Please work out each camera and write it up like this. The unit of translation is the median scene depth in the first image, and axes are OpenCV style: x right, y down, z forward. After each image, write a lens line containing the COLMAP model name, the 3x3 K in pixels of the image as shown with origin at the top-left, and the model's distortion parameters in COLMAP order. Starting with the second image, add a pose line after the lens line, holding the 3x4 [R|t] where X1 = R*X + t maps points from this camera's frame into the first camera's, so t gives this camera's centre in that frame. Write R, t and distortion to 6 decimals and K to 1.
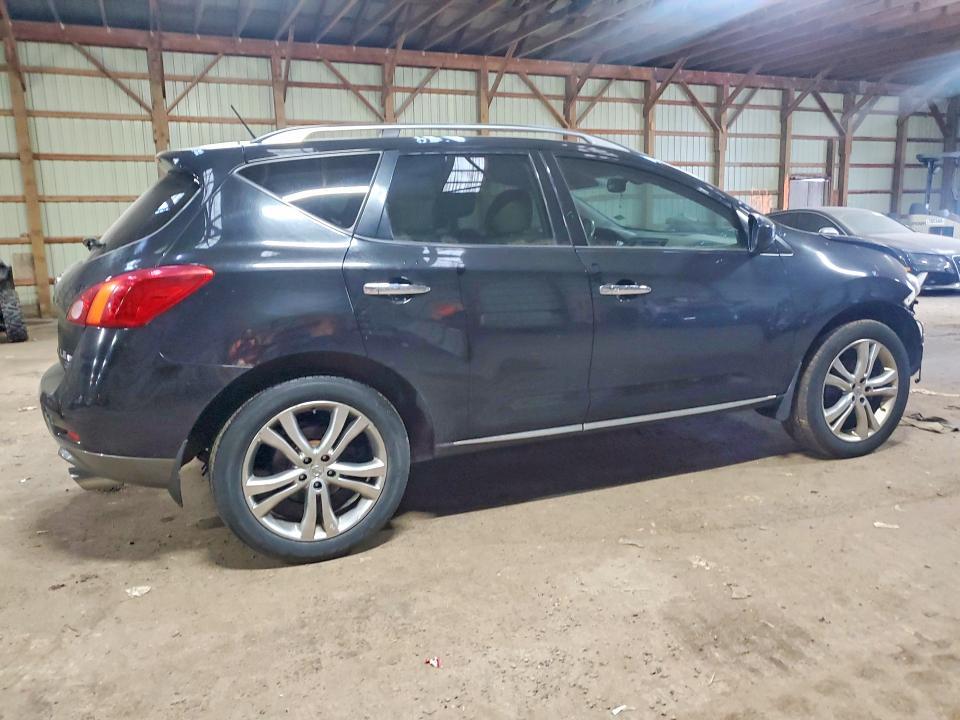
lens RADIAL K [[761.5, 0, 480.1], [0, 761.5, 333.9], [0, 0, 1]] dist [0.008046, 0.014756]
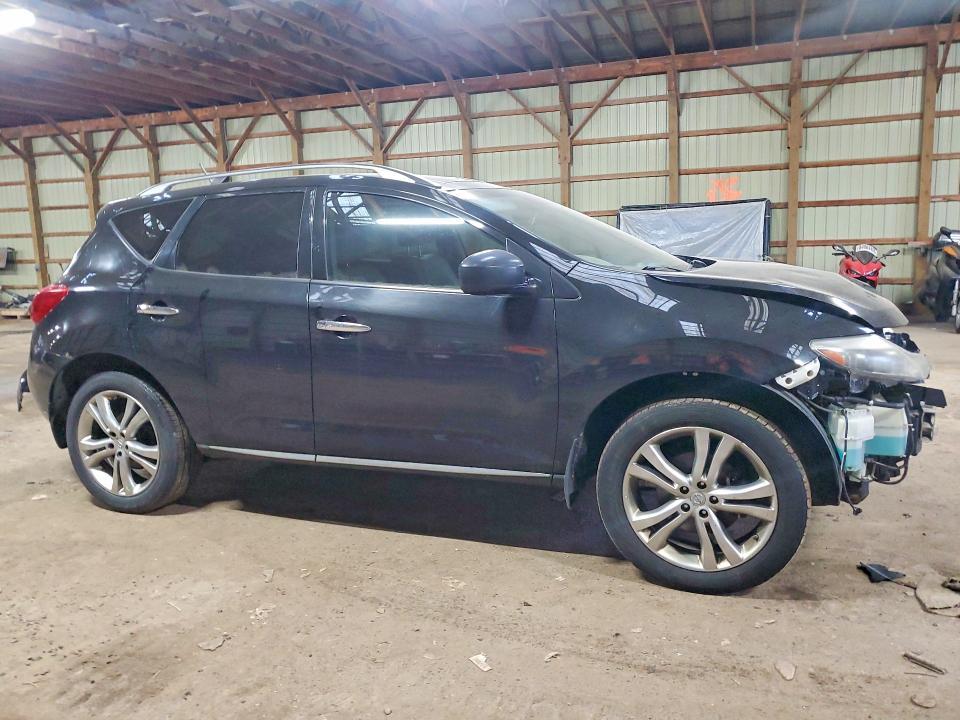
lens RADIAL K [[747.5, 0, 480.0], [0, 747.5, 360.0], [0, 0, 1]] dist [0.019640, -0.001587]
pose [[0.709108, 0.111543, -0.696221, 0.857348], [-0.093229, 0.993571, 0.064228, -0.080612], [0.698909, 0.019364, 0.714948, 0.389746]]
